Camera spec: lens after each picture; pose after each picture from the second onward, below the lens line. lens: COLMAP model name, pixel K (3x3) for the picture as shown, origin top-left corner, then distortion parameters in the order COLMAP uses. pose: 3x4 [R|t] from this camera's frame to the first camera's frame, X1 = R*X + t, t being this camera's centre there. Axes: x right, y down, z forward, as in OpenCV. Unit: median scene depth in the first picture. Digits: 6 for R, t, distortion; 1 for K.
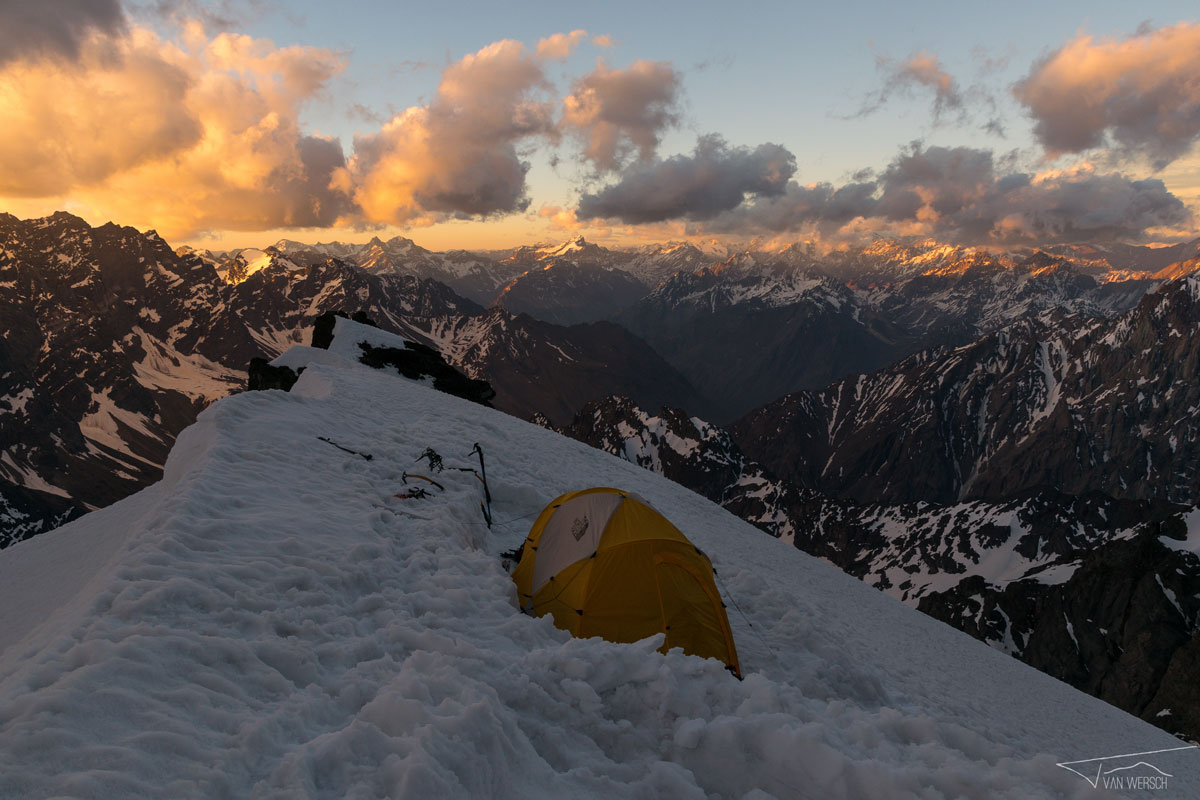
lens RADIAL K [[877.2, 0, 600.0], [0, 877.2, 400.0], [0, 0, 1]] dist [0.011906, -0.005600]
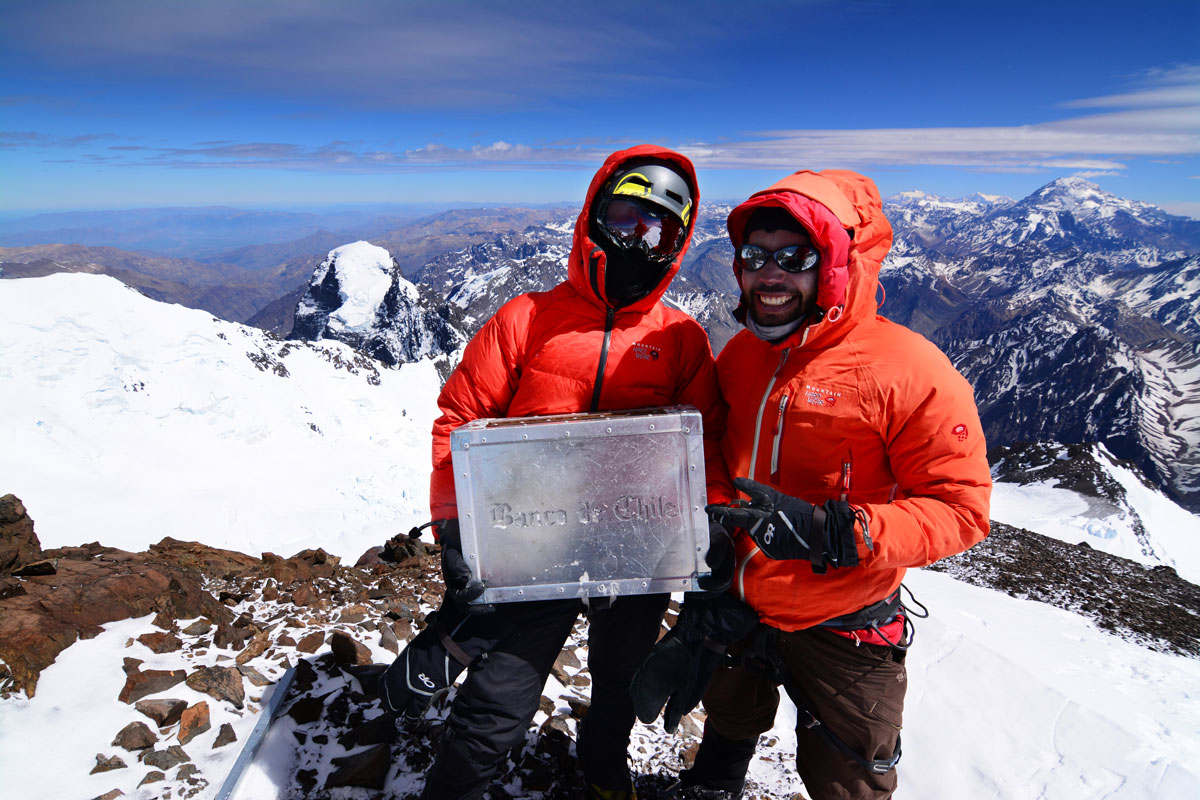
lens RADIAL K [[589.5, 0, 600.0], [0, 589.5, 400.0], [0, 0, 1]] dist [0.002516, -0.011954]
pose [[0.970681, 0.079429, -0.226869, -0.065550], [-0.036795, 0.981803, 0.186306, -0.131513], [0.237539, -0.172496, 0.955940, -0.378509]]
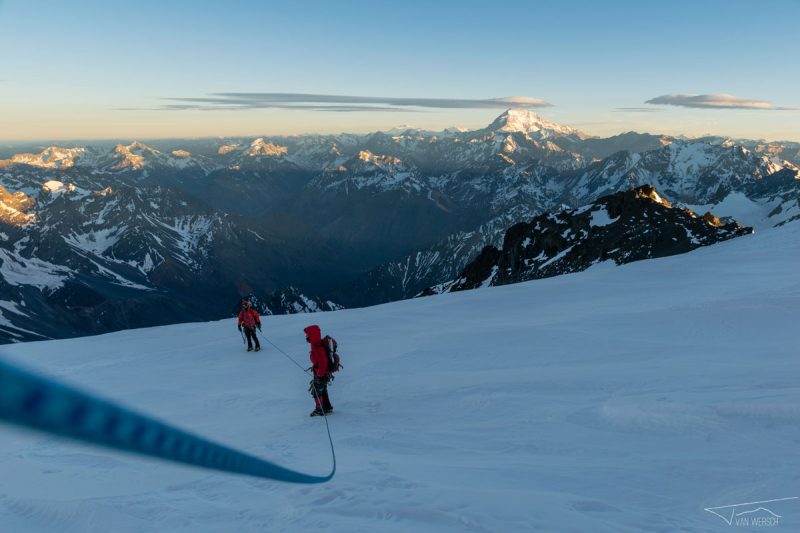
lens RADIAL K [[584.8, 0, 400.0], [0, 584.8, 266.5], [0, 0, 1]] dist [0.011906, -0.005600]
pose [[0.978274, -0.061166, 0.198085, -0.000880], [0.047915, 0.996324, 0.071017, -0.079025], [-0.201701, -0.059983, 0.977609, -0.224237]]
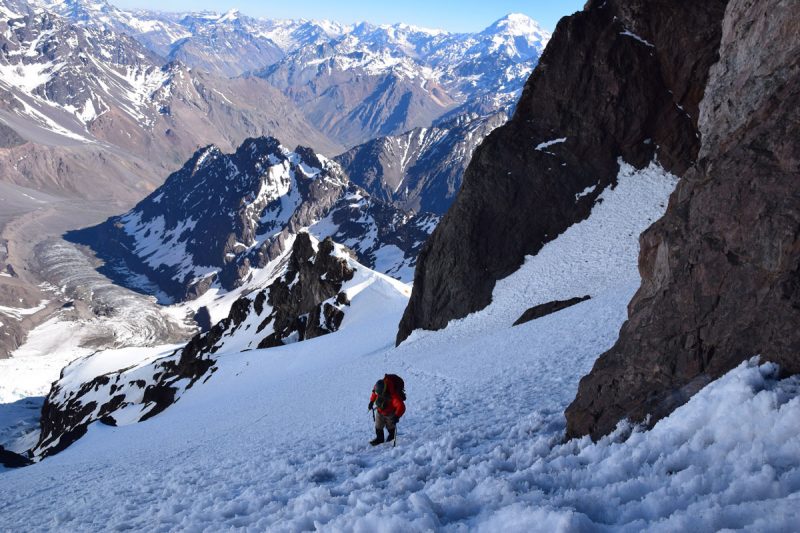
lens RADIAL K [[592.6, 0, 400.0], [0, 592.6, 266.5], [0, 0, 1]] dist [-0.134011, 0.120828]
pose [[0.966166, 0.009338, 0.257754, -0.009695], [-0.066520, 0.974558, 0.214039, -0.008953], [-0.249197, -0.223943, 0.942205, -0.030031]]
